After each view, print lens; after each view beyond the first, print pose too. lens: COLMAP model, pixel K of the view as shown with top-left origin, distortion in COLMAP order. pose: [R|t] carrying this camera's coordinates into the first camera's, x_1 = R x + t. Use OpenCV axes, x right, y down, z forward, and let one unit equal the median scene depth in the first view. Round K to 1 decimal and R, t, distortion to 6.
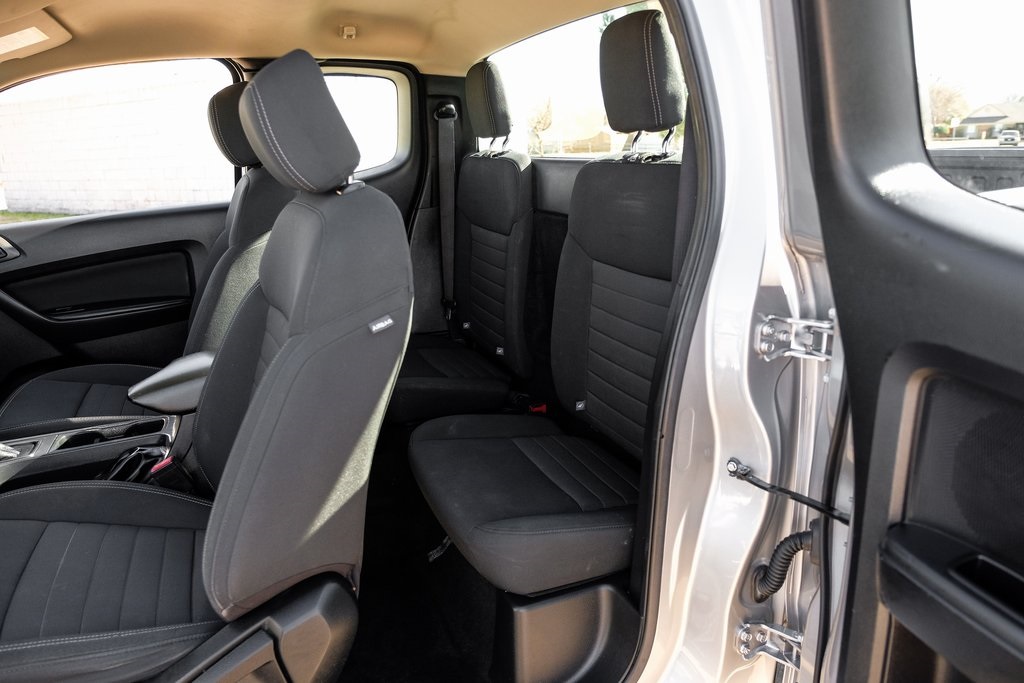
lens RADIAL K [[696.1, 0, 516.0], [0, 696.1, 356.0], [0, 0, 1]] dist [-0.026477, 0.007661]
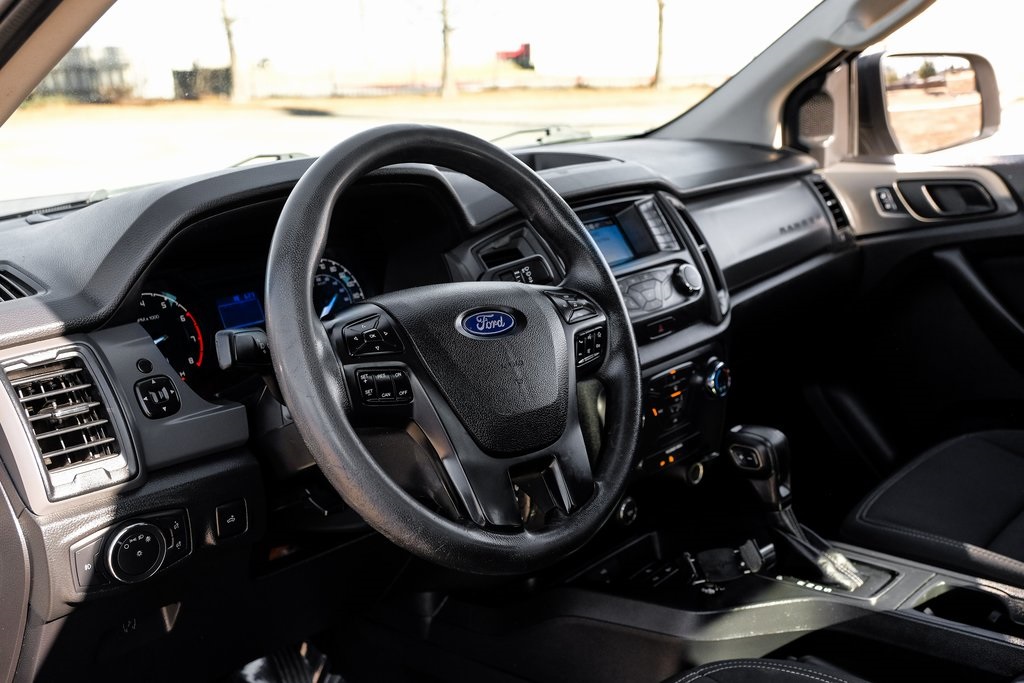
lens RADIAL K [[1131.4, 0, 495.8], [0, 1131.4, 363.9], [0, 0, 1]] dist [0.012346, 0.008373]
pose [[0.426081, 0.237784, -0.872877, -0.071288], [-0.226659, 0.962126, 0.151457, -0.070325], [0.875831, 0.133313, 0.463840, 0.217575]]
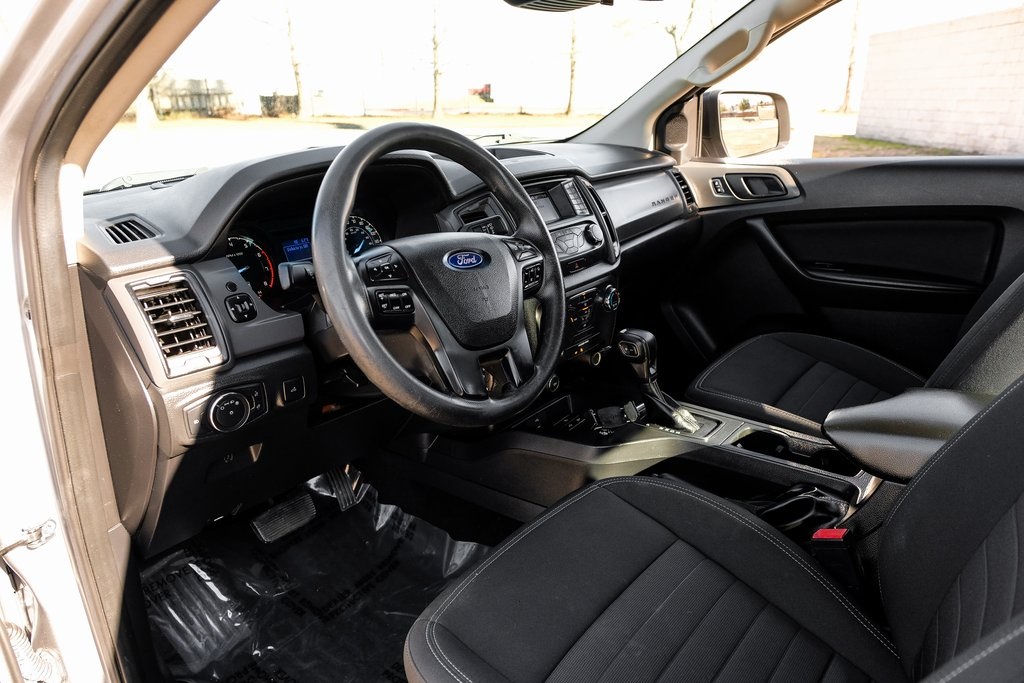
lens RADIAL K [[696.1, 0, 516.0], [0, 696.1, 356.0], [0, 0, 1]] dist [-0.026477, 0.007661]
pose [[0.482635, 0.322856, -0.814142, -0.104939], [-0.246546, 0.942067, 0.227430, -0.063945], [0.840404, 0.090958, 0.534273, 0.233680]]
